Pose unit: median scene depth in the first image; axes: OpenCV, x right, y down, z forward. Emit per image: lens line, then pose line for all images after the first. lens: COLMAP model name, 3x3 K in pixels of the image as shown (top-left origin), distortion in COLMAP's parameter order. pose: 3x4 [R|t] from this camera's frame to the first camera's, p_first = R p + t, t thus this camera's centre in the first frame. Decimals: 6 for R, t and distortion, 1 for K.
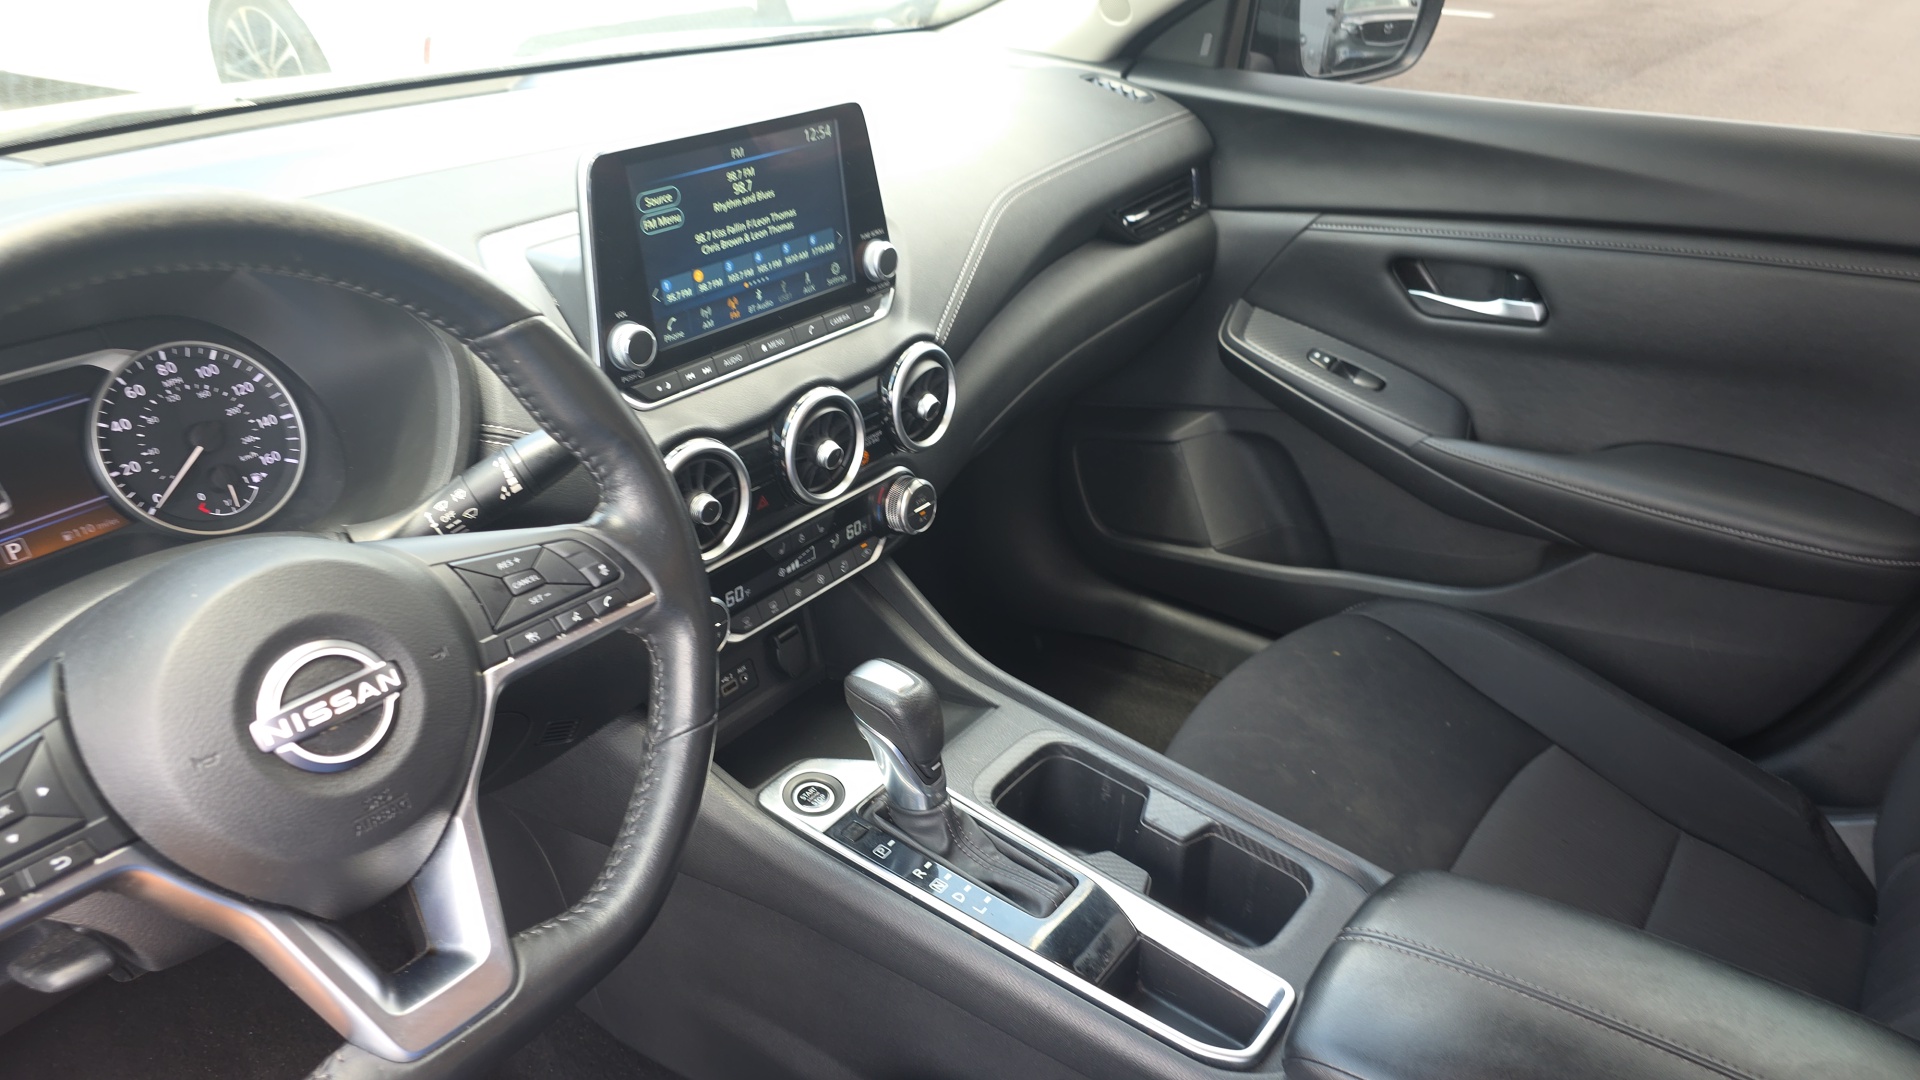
lens RADIAL K [[1297.3, 0, 931.3], [0, 1297.3, 561.2], [0, 0, 1]] dist [0.047562, -0.056491]
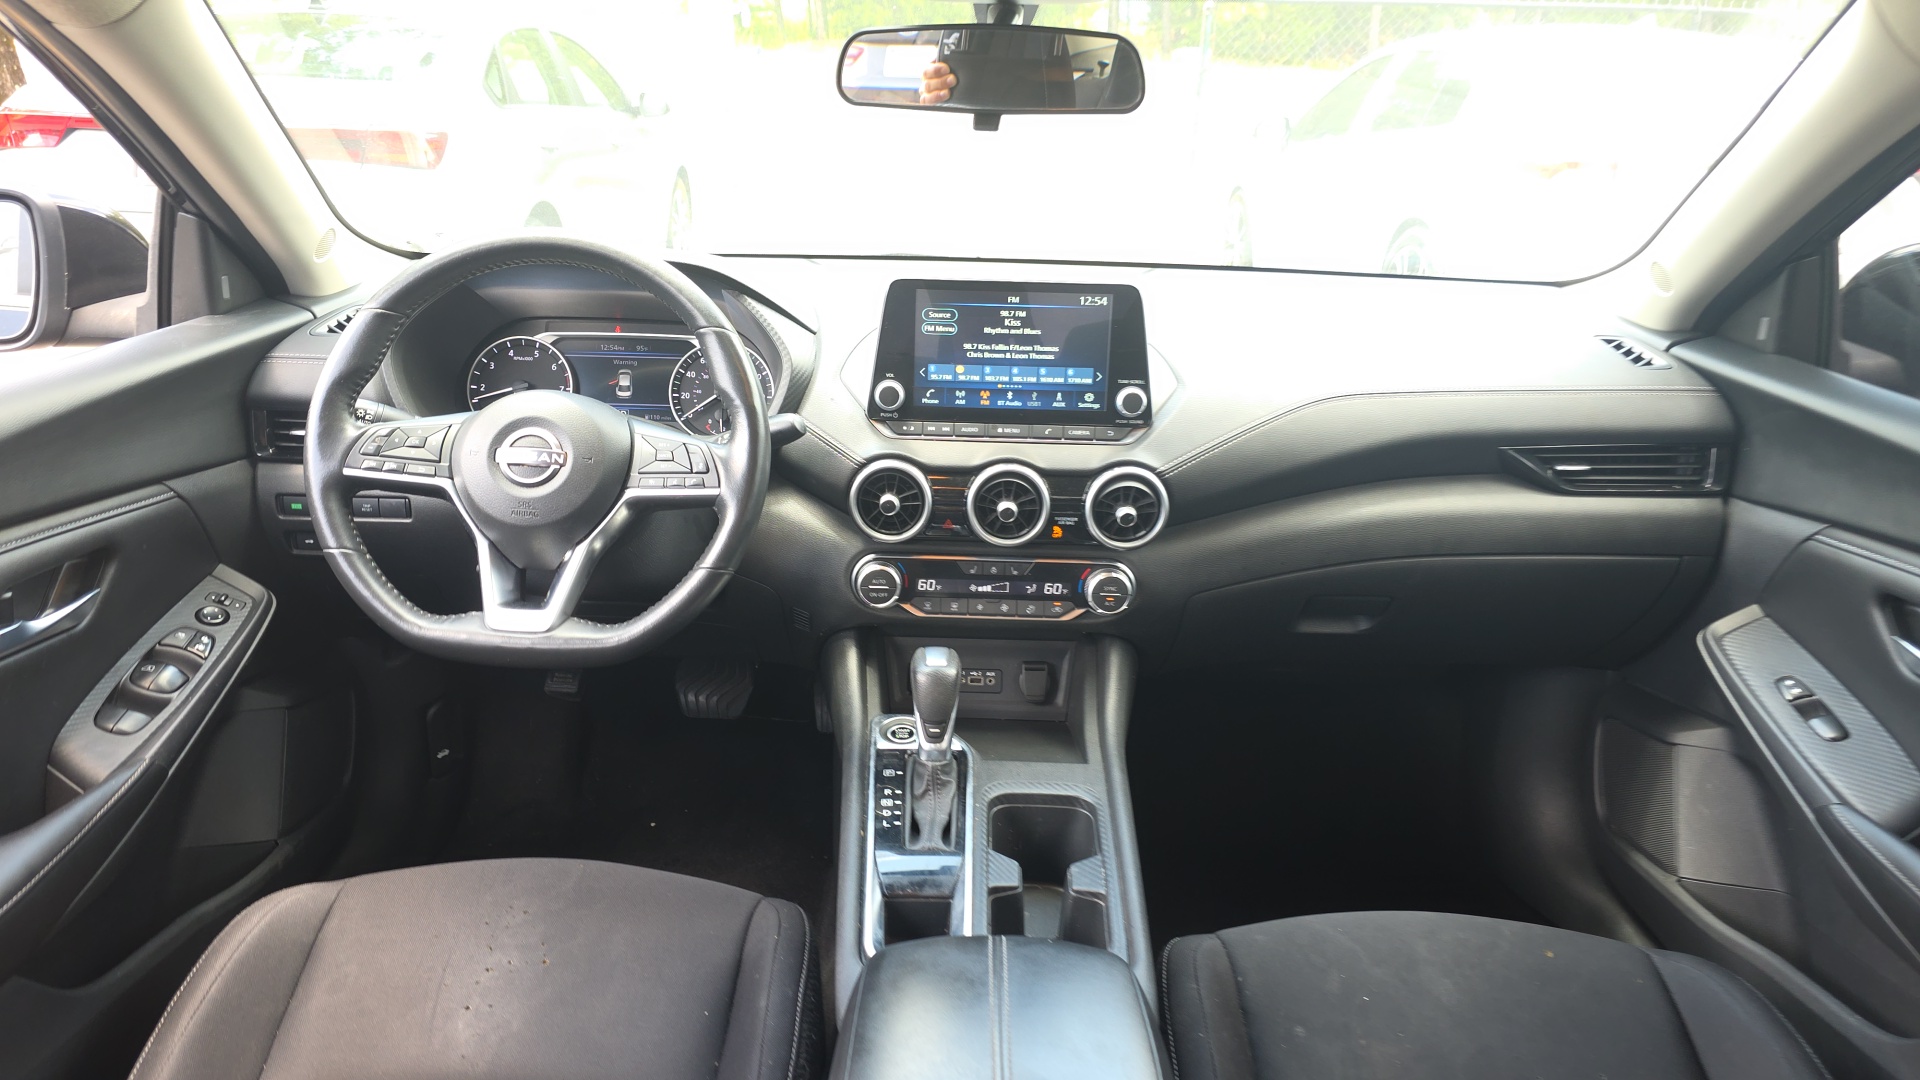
lens RADIAL K [[1297.3, 0, 946.8], [0, 1297.3, 519.9], [0, 0, 1]] dist [0.047562, -0.056491]
pose [[0.608473, 0.259553, -0.749929, 0.958660], [-0.409498, 0.912161, -0.016554, -0.025410], [0.679759, 0.317167, 0.661312, 0.039133]]
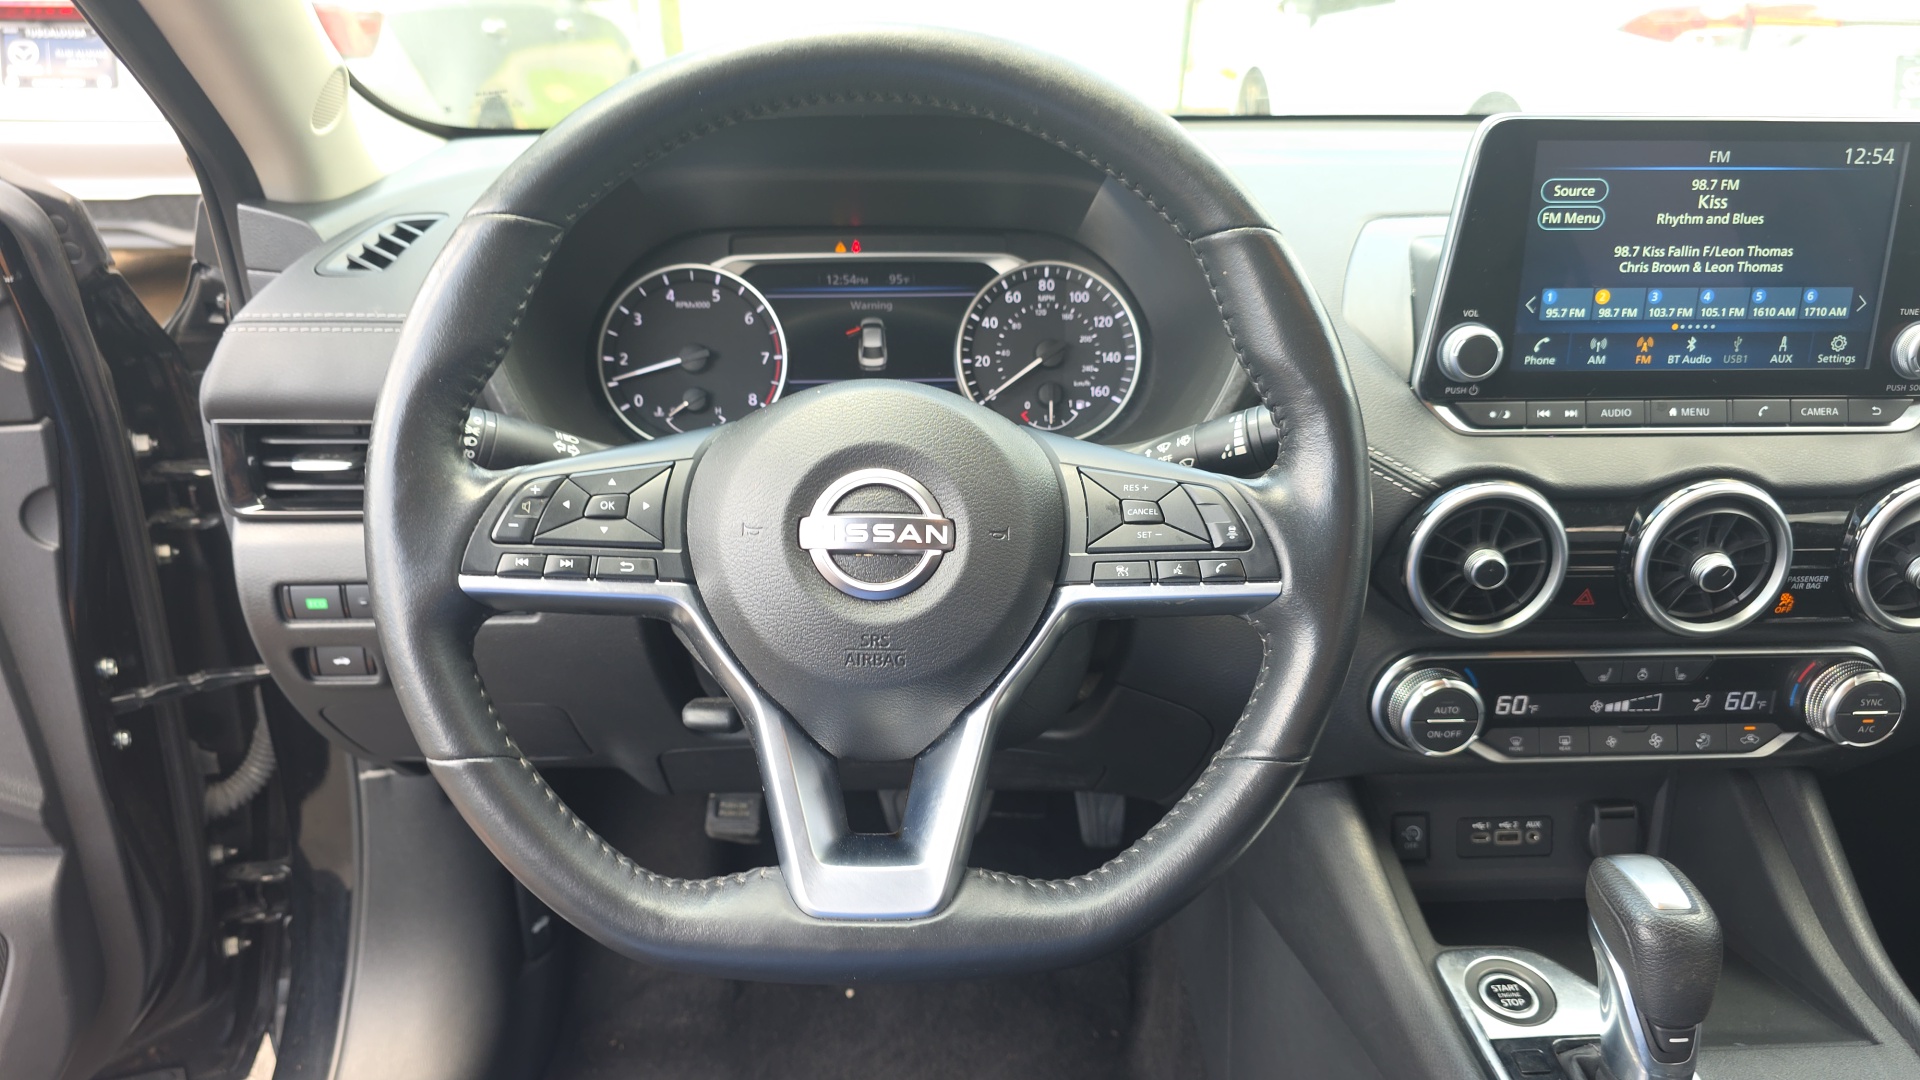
lens RADIAL K [[1297.3, 0, 942.0], [0, 1297.3, 539.1], [0, 0, 1]] dist [0.047562, -0.056491]
pose [[0.649856, 0.289746, -0.702662, 0.153599], [-0.373782, 0.926799, 0.036479, 0.035287], [0.661796, 0.238937, 0.710588, 0.201095]]
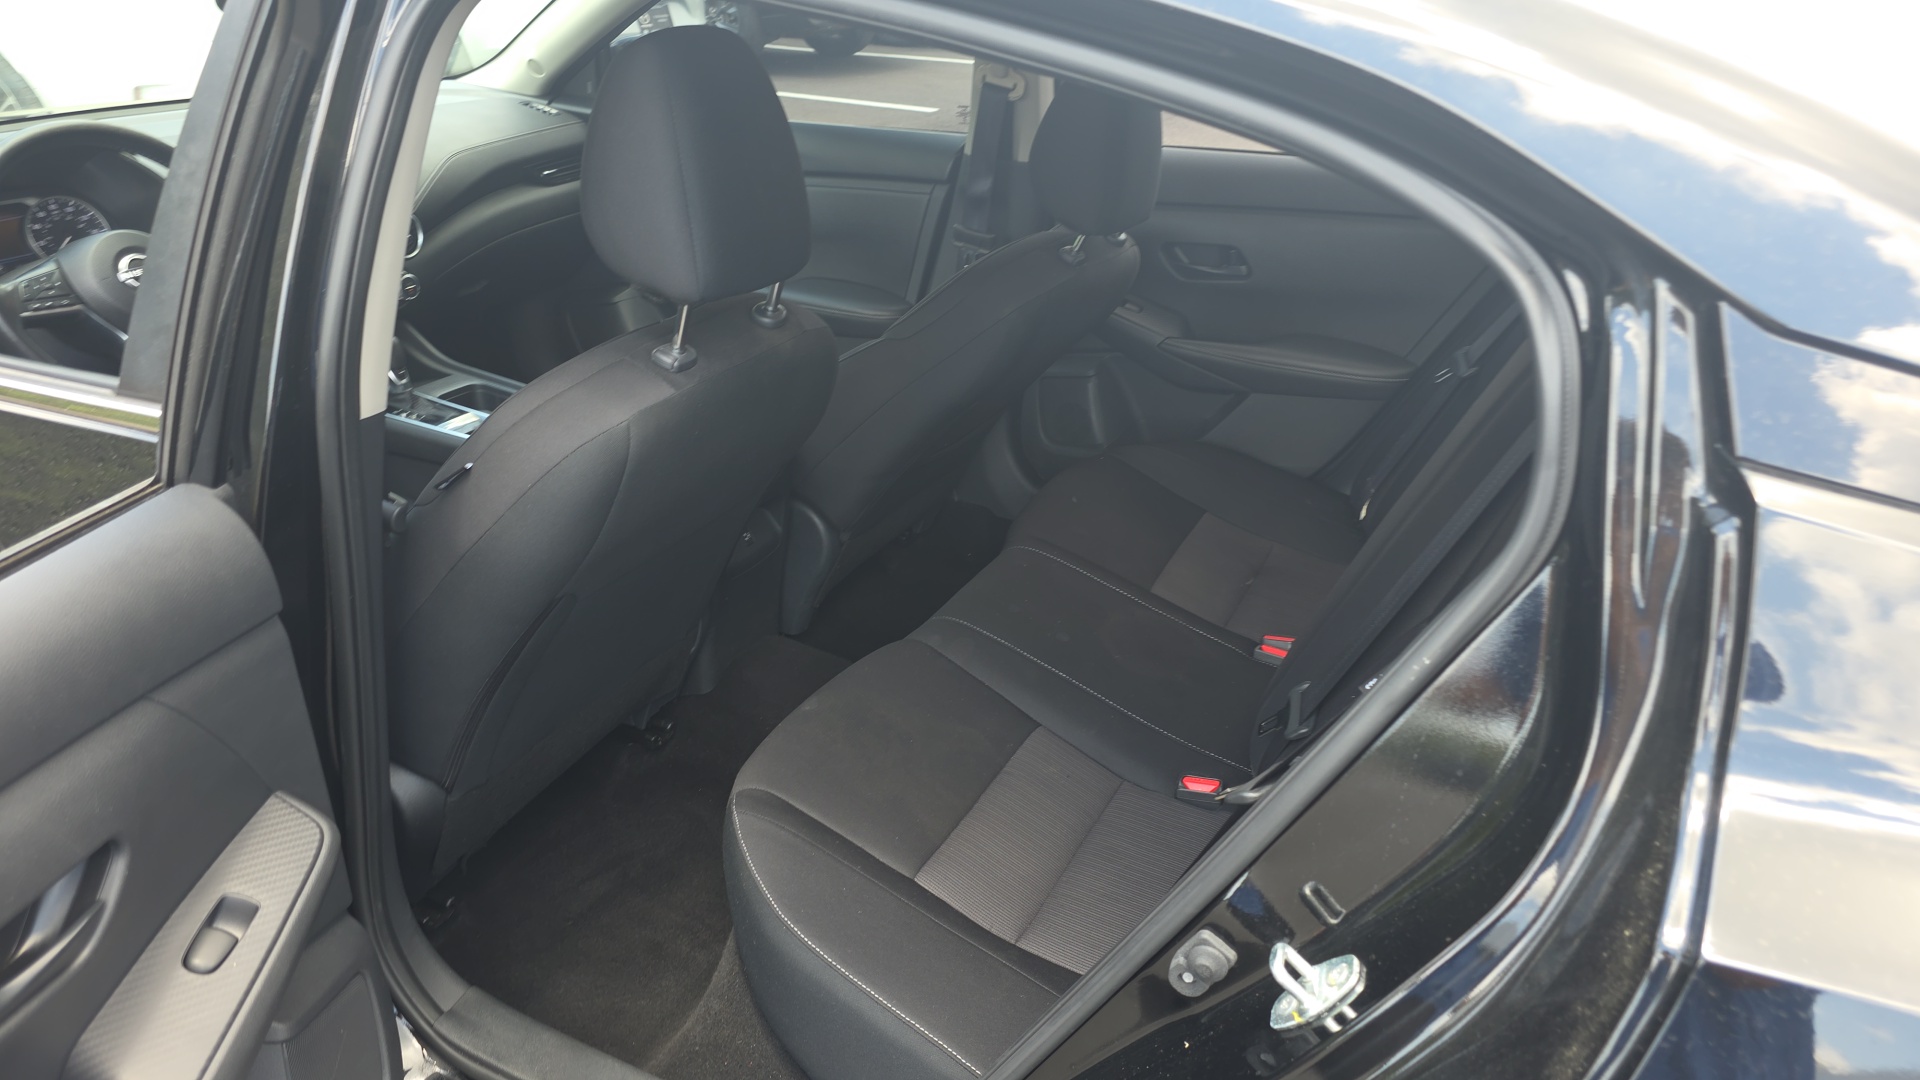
lens RADIAL K [[1255.2, 0, 964.6], [0, 1255.2, 565.6], [0, 0, 1]] dist [0.002476, -0.003157]
pose [[0.977567, -0.073252, 0.197477, 0.537231], [0.078054, 0.996810, -0.016634, 0.634714], [-0.195629, 0.031675, 0.980166, -1.499651]]
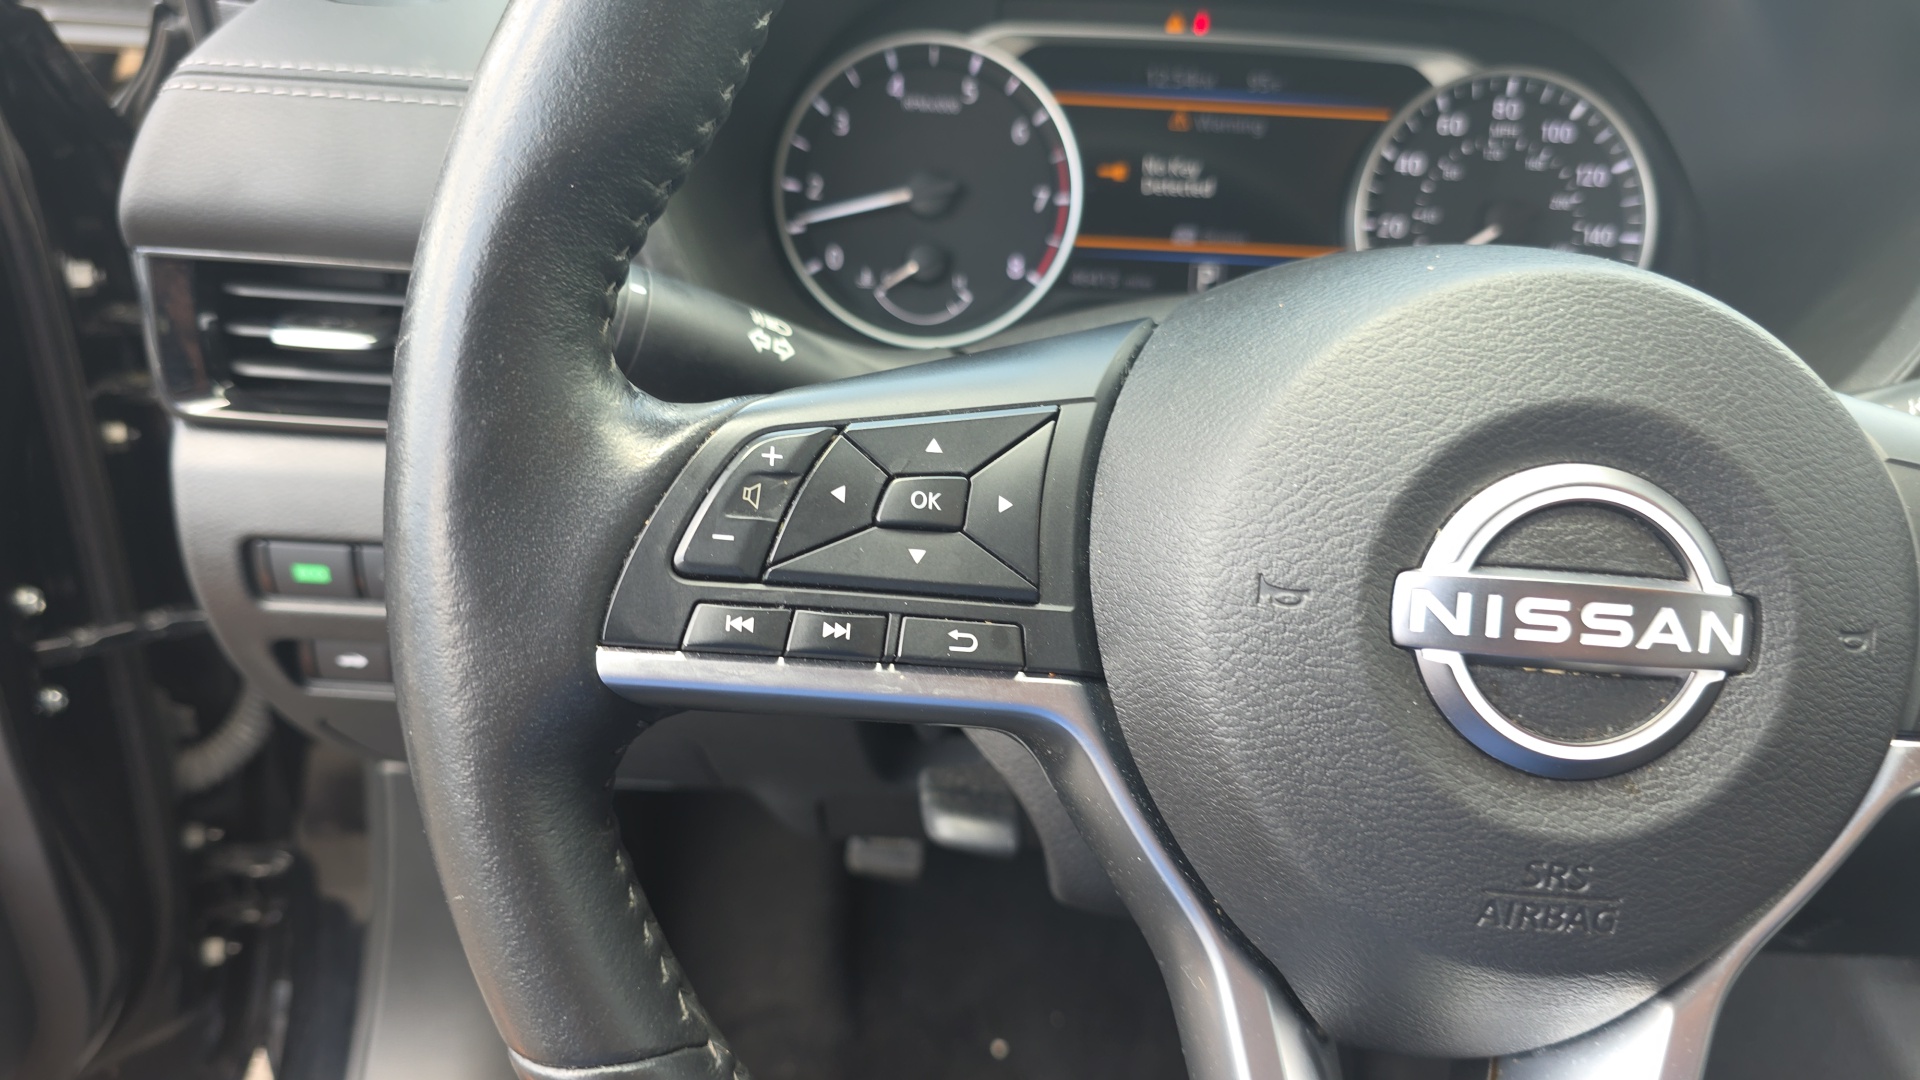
lens RADIAL K [[1347.9, 0, 957.8], [0, 1347.9, 548.8], [0, 0, 1]] dist [-0.000706, -0.014209]
pose [[0.609219, 0.400446, -0.684467, -0.174209], [-0.434289, 0.890669, 0.134539, 0.069351], [0.663510, 0.215293, 0.716522, 0.330376]]
